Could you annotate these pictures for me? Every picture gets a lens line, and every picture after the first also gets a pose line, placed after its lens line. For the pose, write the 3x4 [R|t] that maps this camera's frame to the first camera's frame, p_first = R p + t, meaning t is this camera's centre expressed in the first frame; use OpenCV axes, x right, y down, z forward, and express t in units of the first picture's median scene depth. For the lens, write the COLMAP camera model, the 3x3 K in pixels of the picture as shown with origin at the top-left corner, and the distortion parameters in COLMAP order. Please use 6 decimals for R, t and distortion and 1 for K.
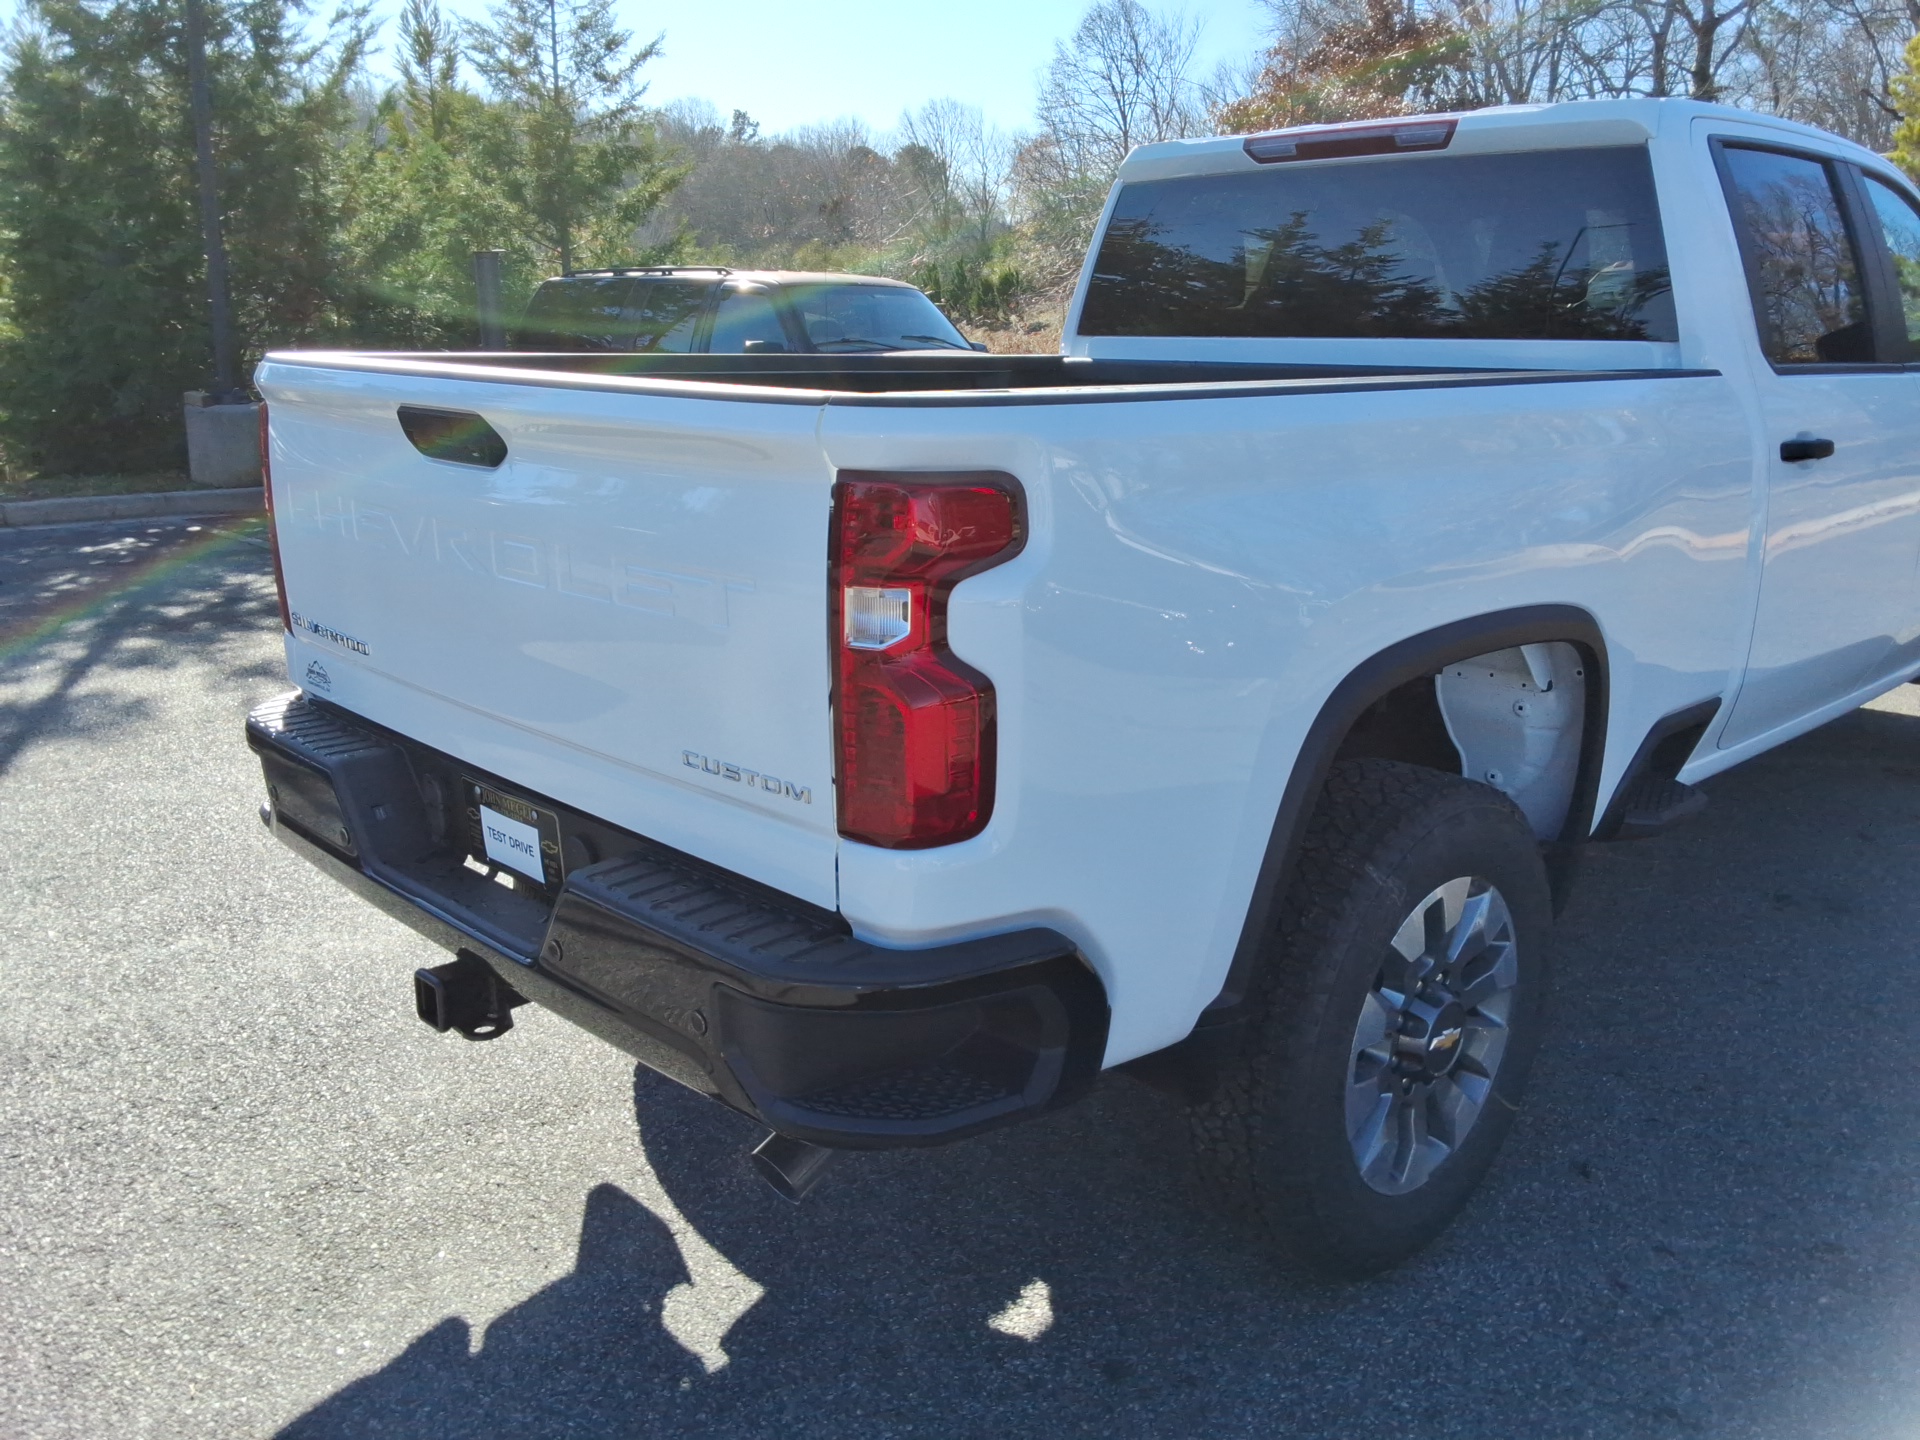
lens RADIAL K [[1537.1, 0, 969.5], [0, 1537.1, 712.1], [0, 0, 1]] dist [0.123826, -0.184021]
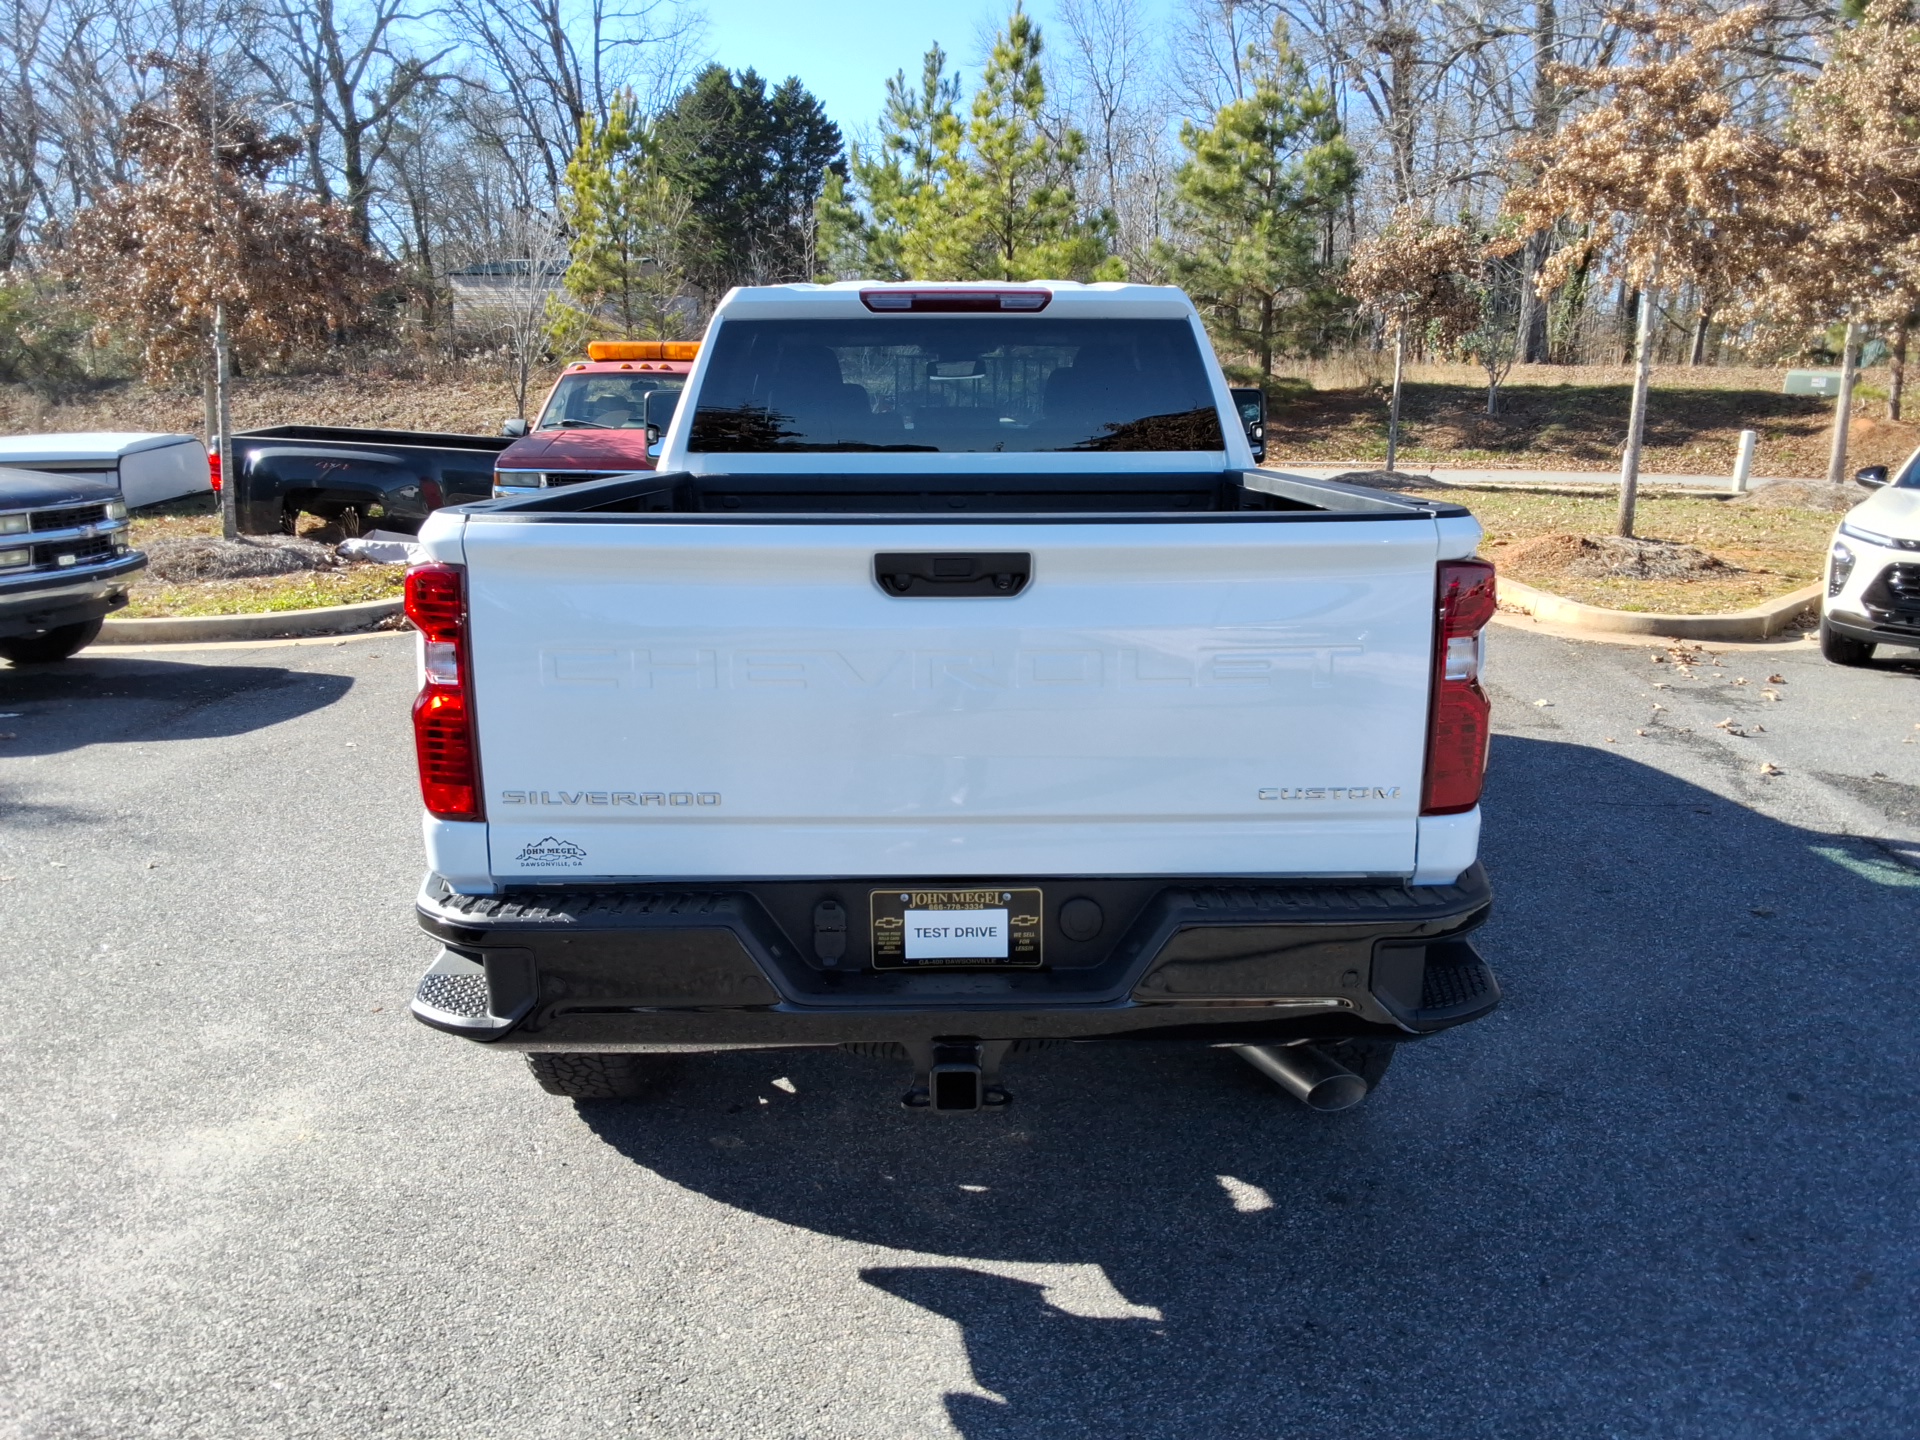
lens RADIAL K [[1539.9, 0, 972.8], [0, 1539.9, 713.1], [0, 0, 1]] dist [0.119065, -0.195371]
pose [[0.693312, -0.149162, 0.705031, -0.739181], [0.185104, 0.982380, 0.025813, -0.068426], [-0.696459, 0.112607, 0.708706, 0.138825]]
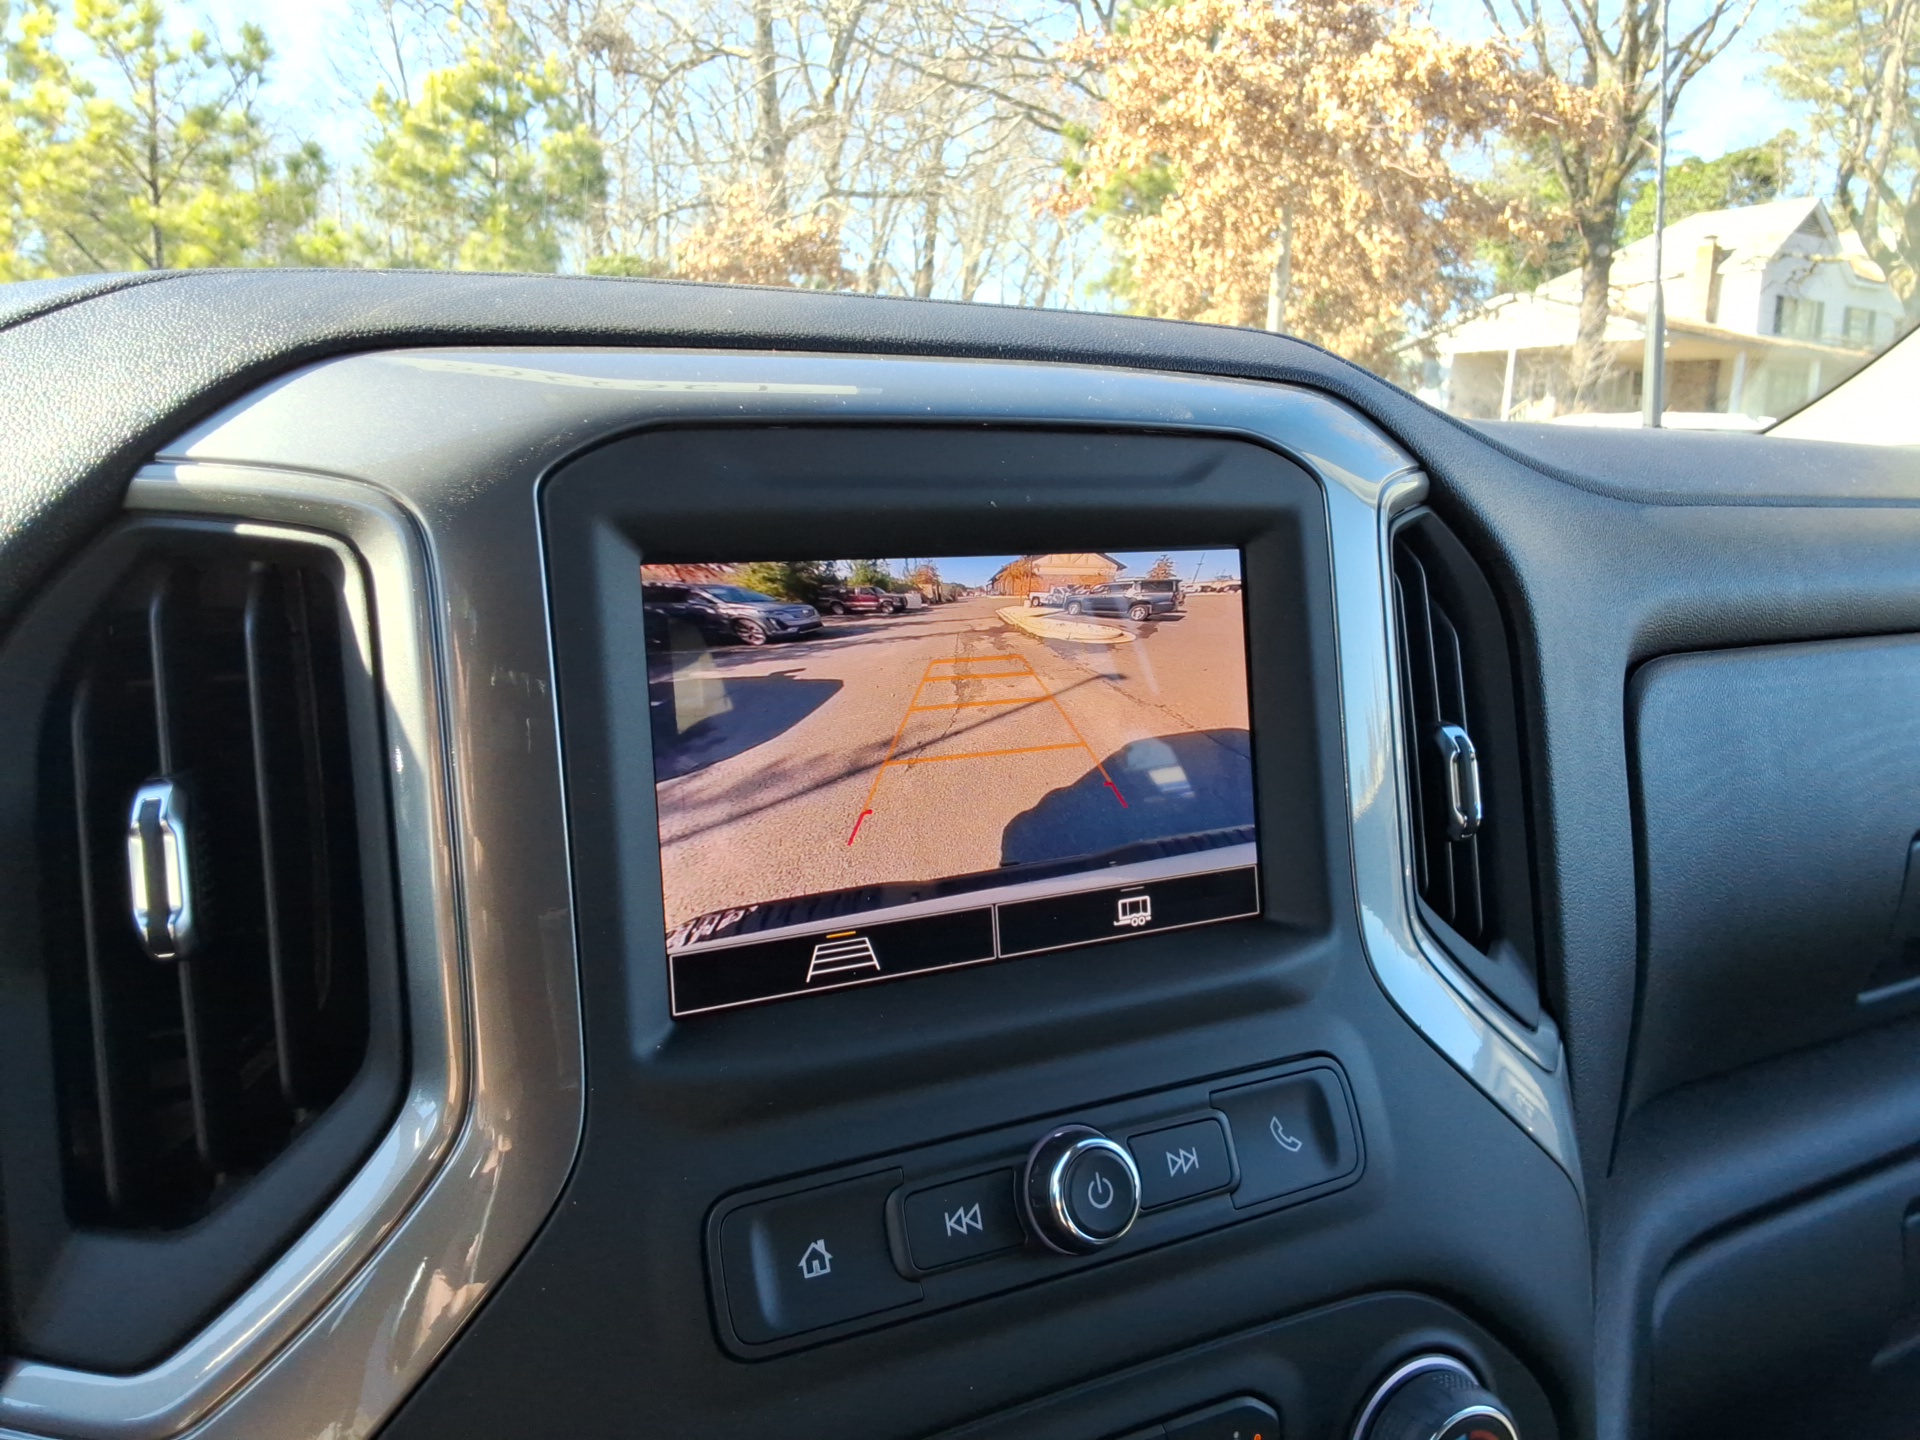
lens RADIAL K [[1539.9, 0, 972.8], [0, 1539.9, 713.1], [0, 0, 1]] dist [0.119065, -0.195371]
pose [[0.252111, -0.158930, 0.954558, 0.627066], [0.227449, 0.968519, 0.101182, -0.355796], [-0.940589, 0.191604, 0.280322, 1.528484]]
